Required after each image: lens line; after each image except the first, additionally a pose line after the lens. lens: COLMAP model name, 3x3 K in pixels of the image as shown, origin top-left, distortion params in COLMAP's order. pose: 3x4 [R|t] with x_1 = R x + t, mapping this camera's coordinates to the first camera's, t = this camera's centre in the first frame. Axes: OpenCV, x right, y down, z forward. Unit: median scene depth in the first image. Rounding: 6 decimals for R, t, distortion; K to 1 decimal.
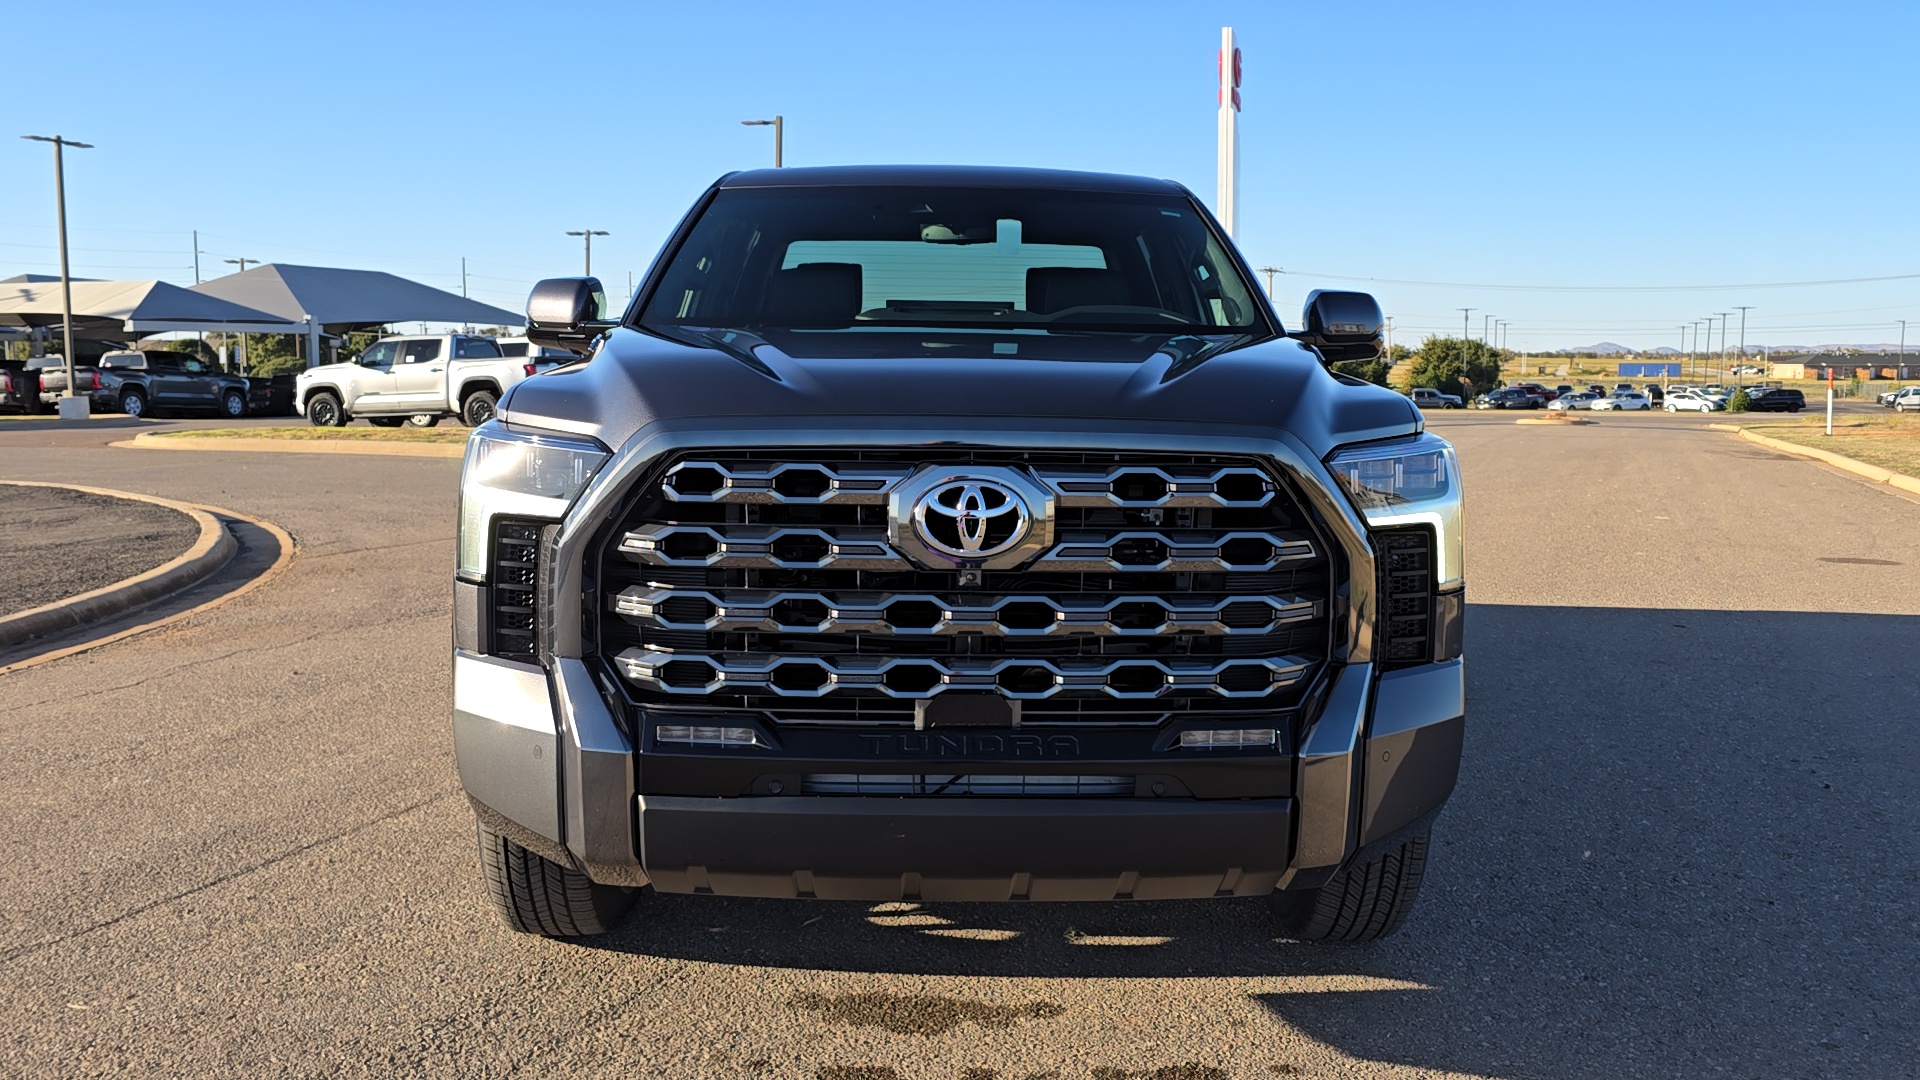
lens RADIAL K [[1632.2, 0, 962.4], [0, 1632.2, 533.9], [0, 0, 1]] dist [-0.010692, 0.022899]
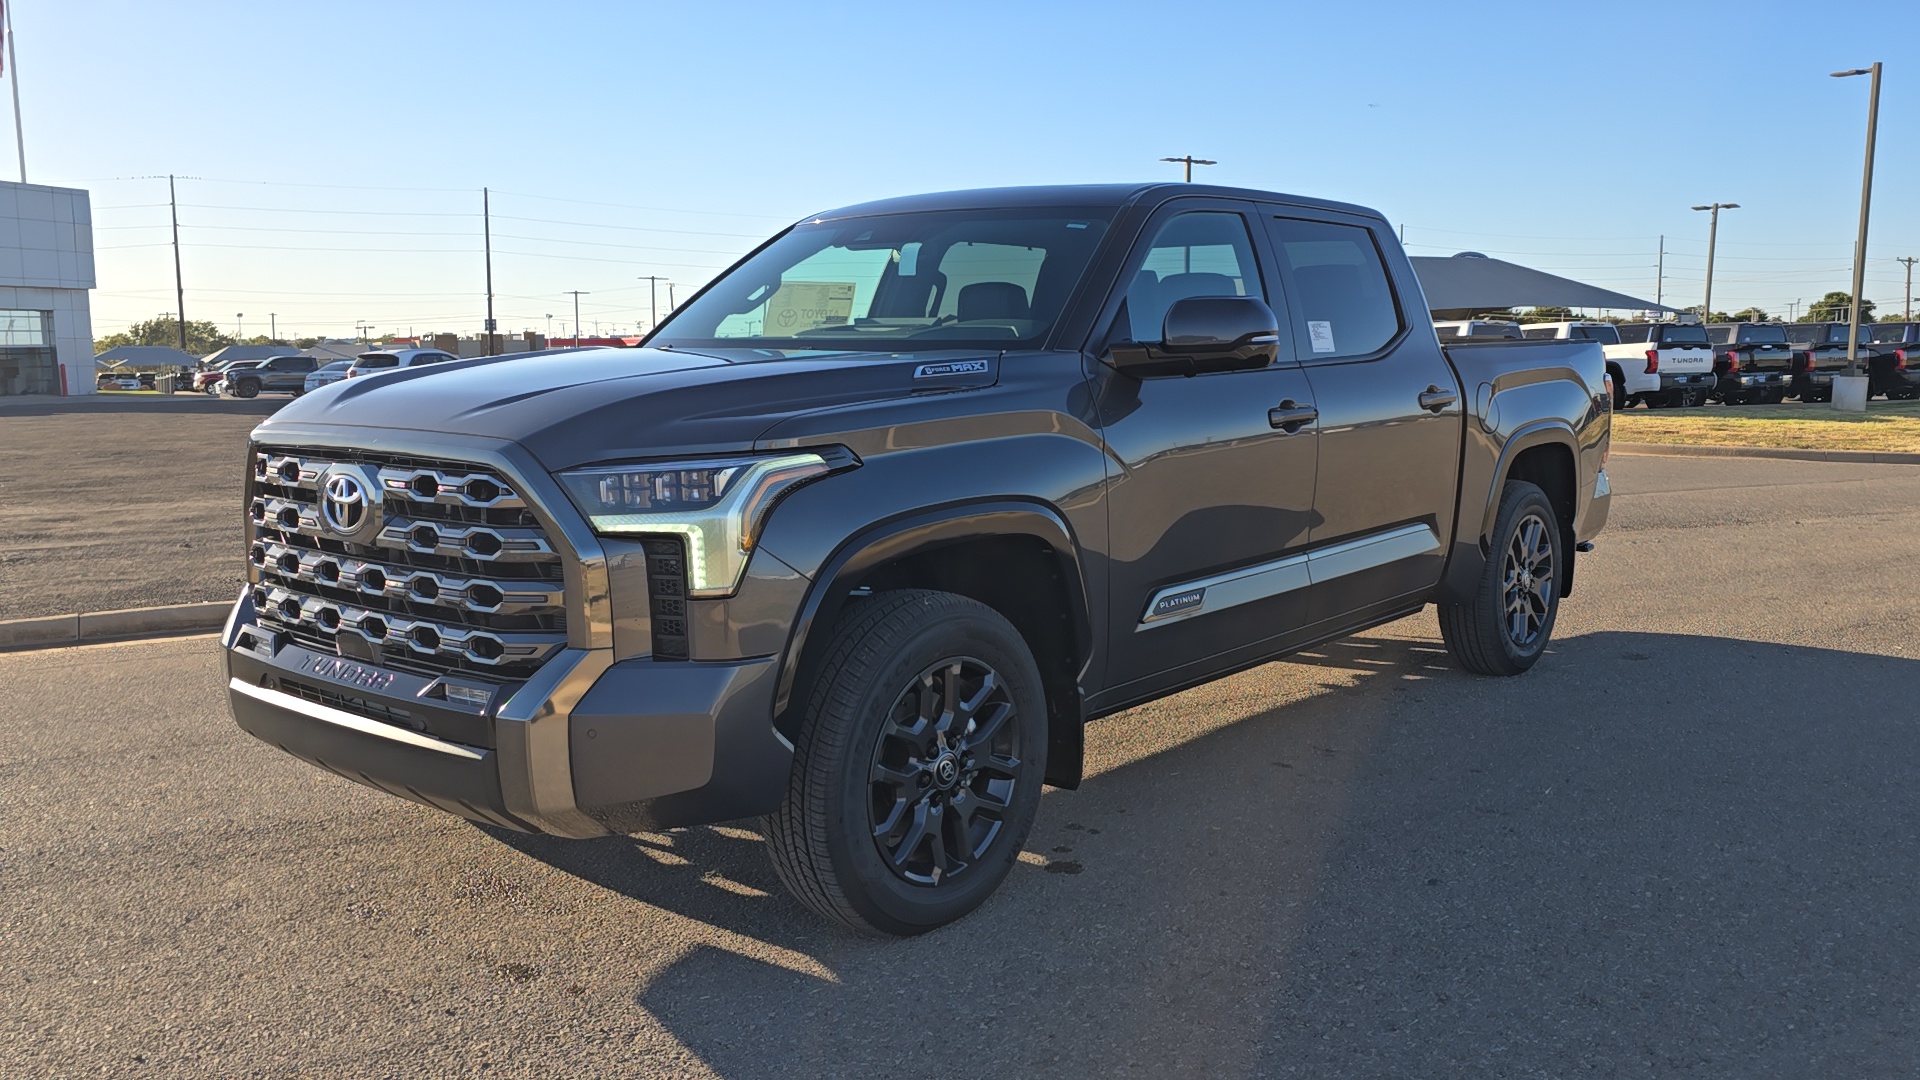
lens RADIAL K [[1632.2, 0, 965.9], [0, 1632.2, 545.0], [0, 0, 1]] dist [-0.010692, 0.022899]
pose [[0.742434, 0.073223, -0.665906, 1.031901], [-0.061489, 0.997261, 0.041104, -0.049533], [0.667092, 0.010429, 0.744903, 0.274359]]
